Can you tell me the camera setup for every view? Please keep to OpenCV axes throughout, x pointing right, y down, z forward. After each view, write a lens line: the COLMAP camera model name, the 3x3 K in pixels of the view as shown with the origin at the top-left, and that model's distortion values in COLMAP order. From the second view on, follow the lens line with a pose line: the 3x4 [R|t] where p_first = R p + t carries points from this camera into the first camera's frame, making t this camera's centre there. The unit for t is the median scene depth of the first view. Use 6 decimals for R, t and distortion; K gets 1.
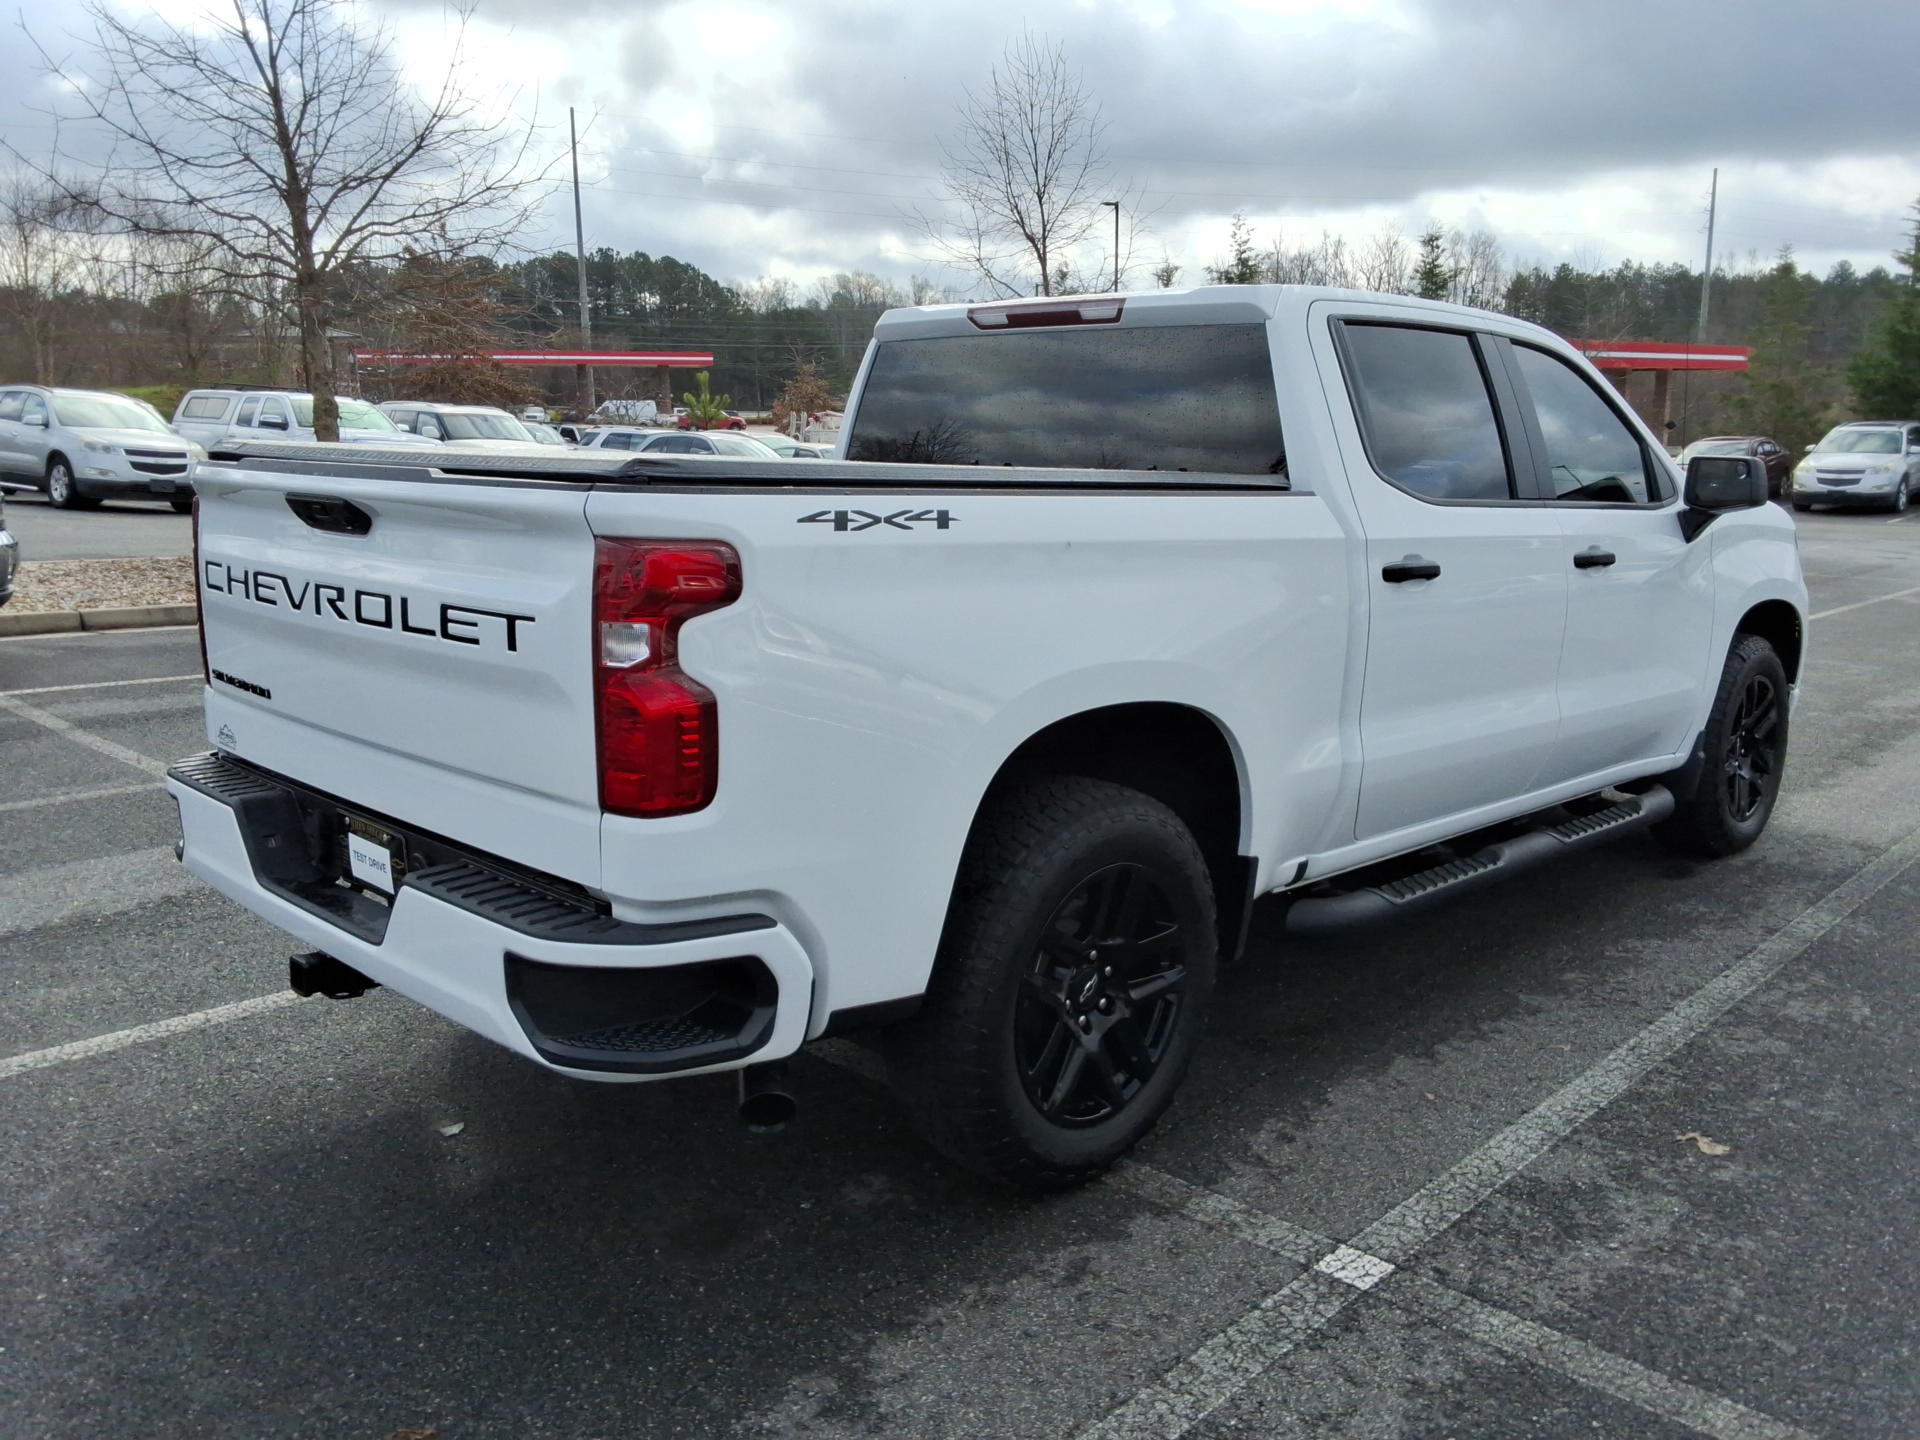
lens RADIAL K [[1534.2, 0, 970.9], [0, 1534.2, 707.5], [0, 0, 1]] dist [0.121154, -0.189944]
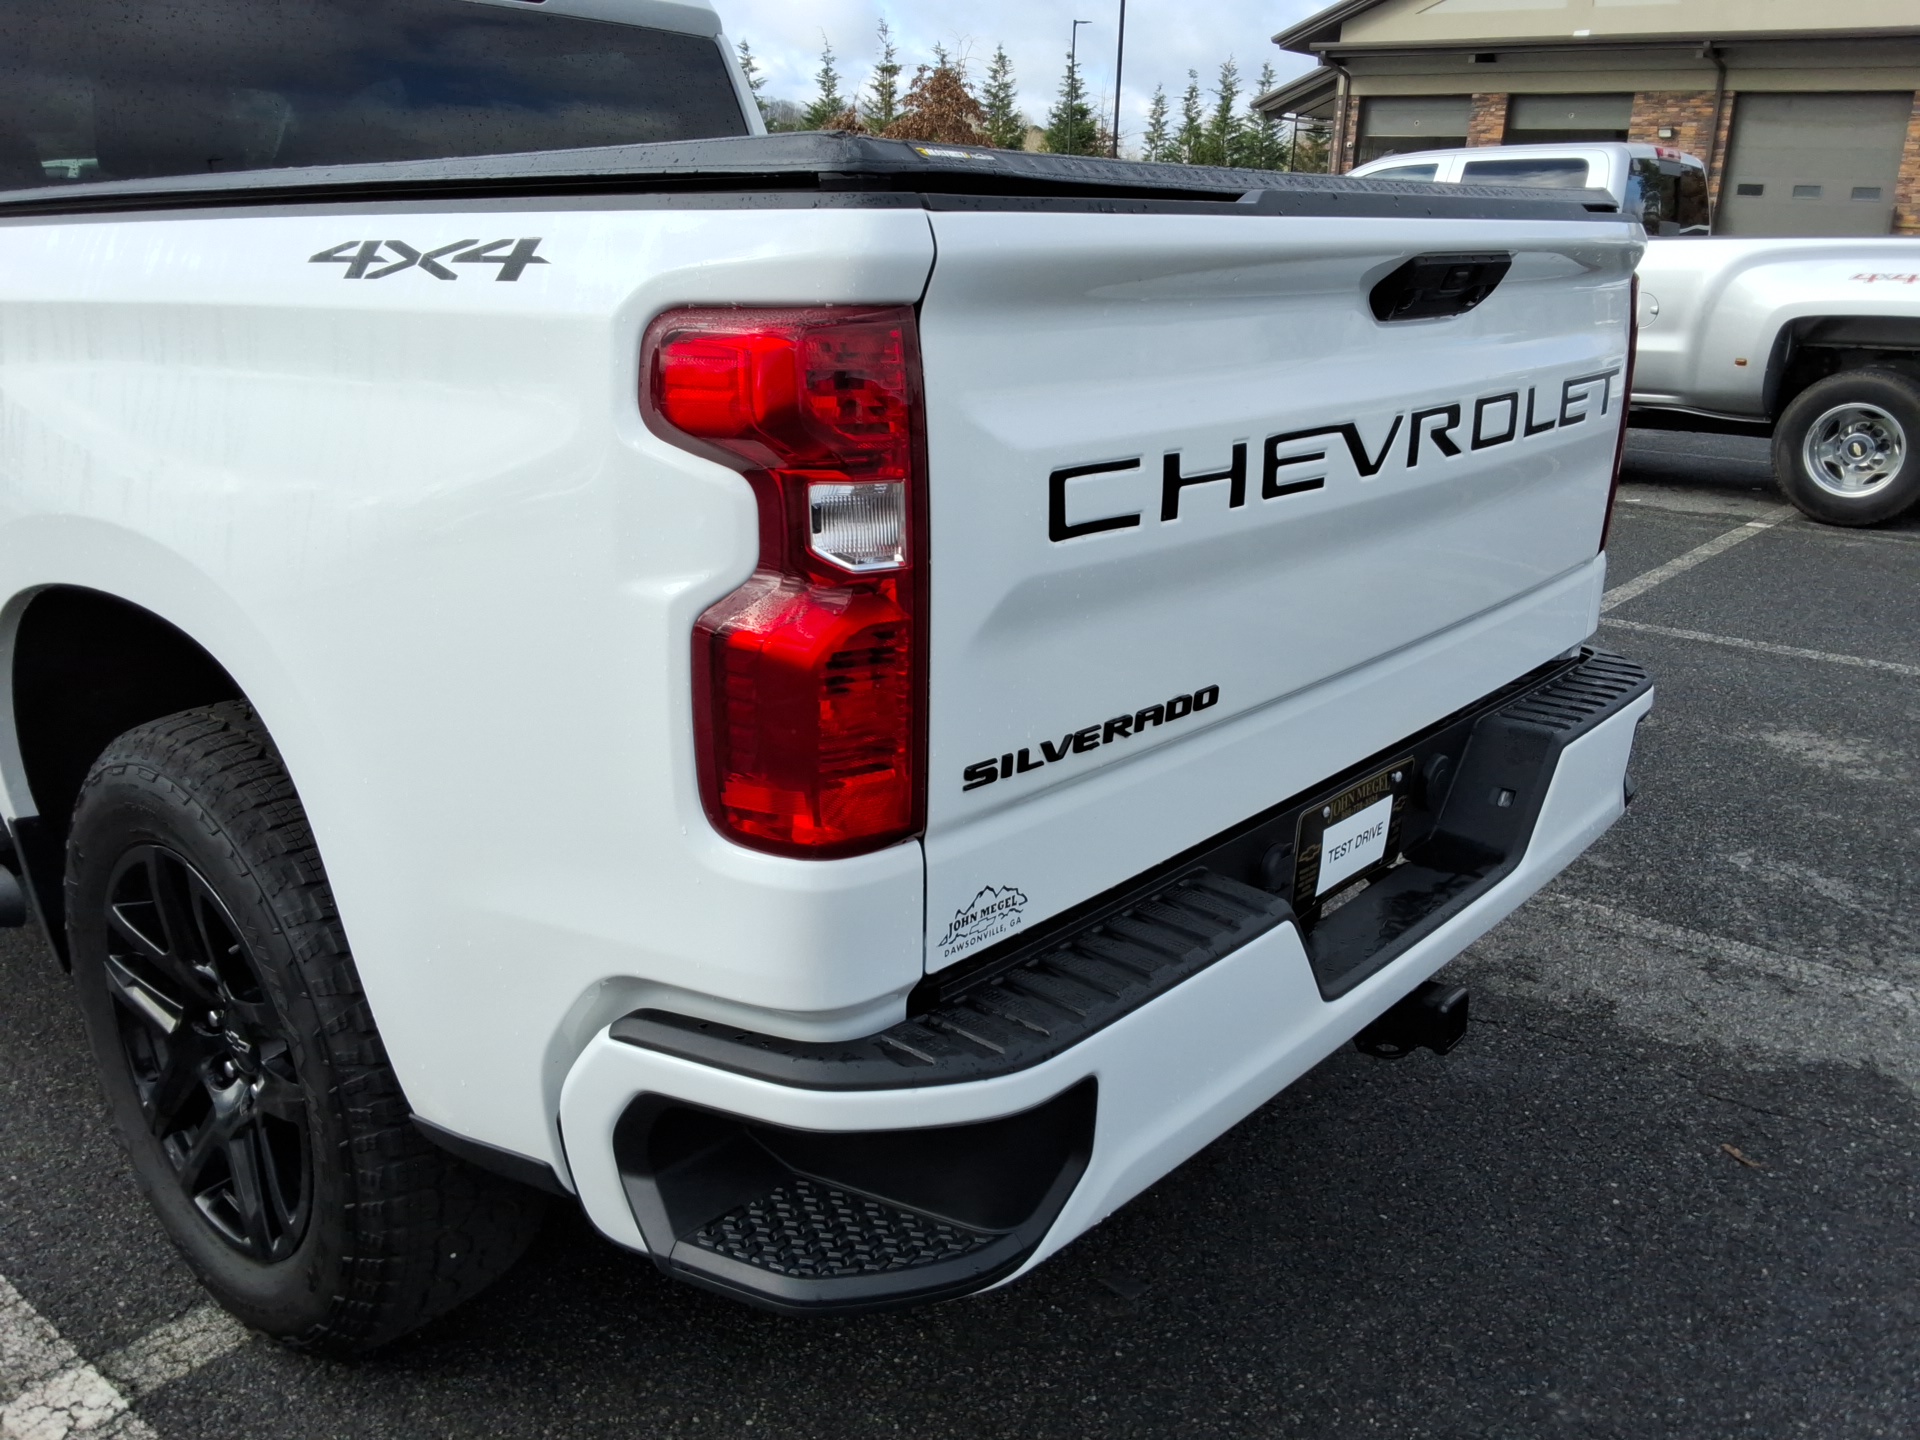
lens RADIAL K [[1534.2, 0, 971.8], [0, 1534.2, 698.0], [0, 0, 1]] dist [0.121154, -0.189944]
pose [[-0.068573, -0.301357, 0.951043, -0.858877], [0.163988, 0.936915, 0.308704, -0.160835], [-0.984076, 0.177129, -0.014828, 1.027910]]
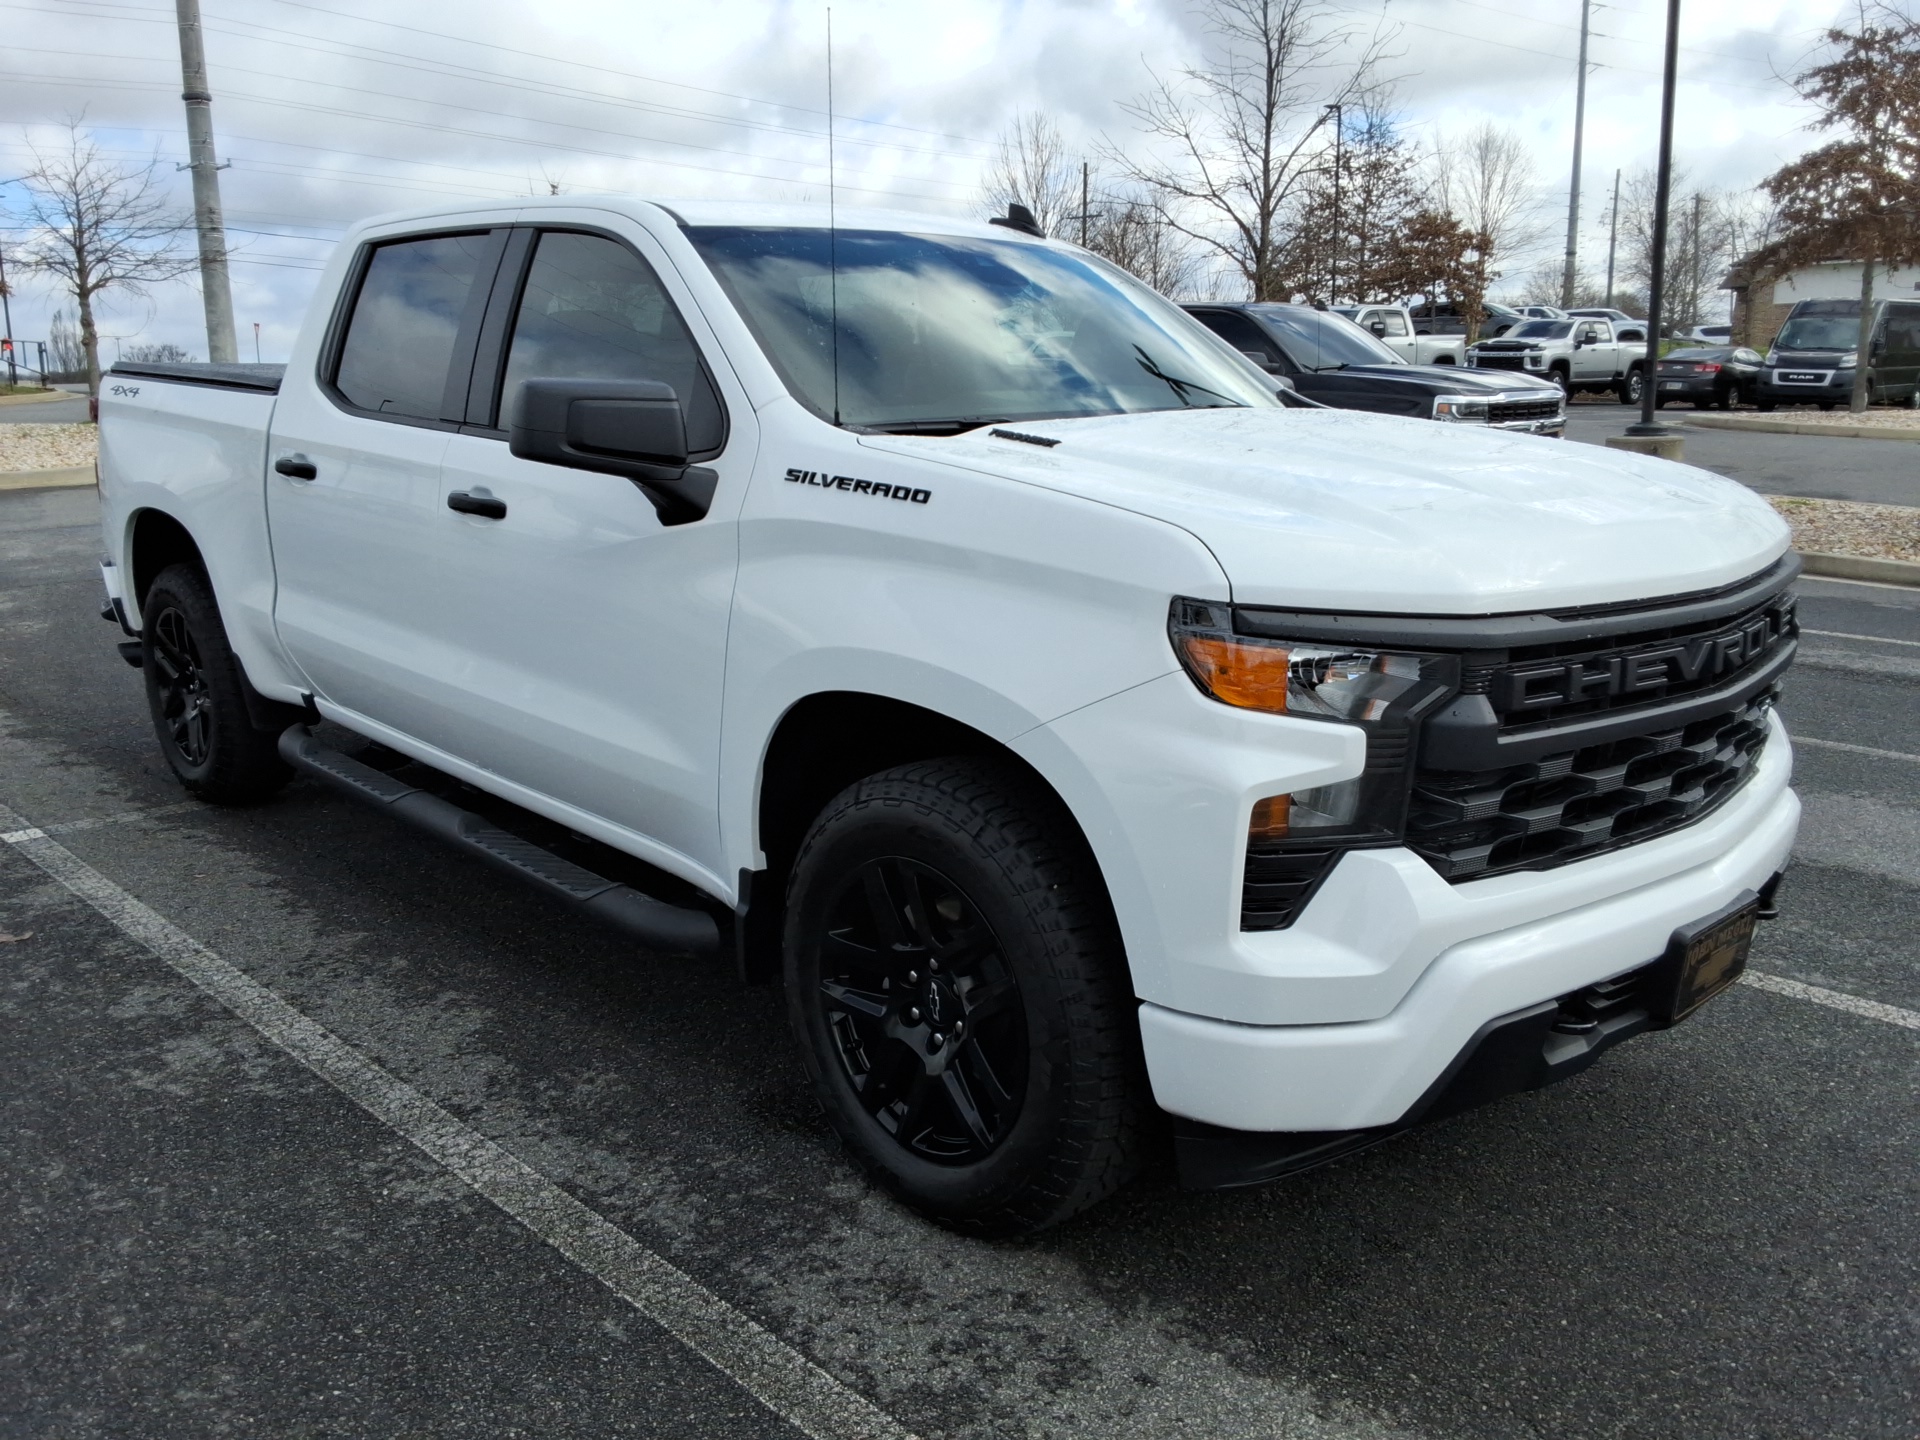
lens RADIAL K [[1534.2, 0, 989.6], [0, 1534.2, 709.9], [0, 0, 1]] dist [0.121154, -0.189944]
pose [[-0.024737, 0.205239, -0.978399, 1.586265], [-0.181870, 0.961443, 0.206280, -0.273218], [0.983011, 0.183044, 0.013544, 1.690151]]
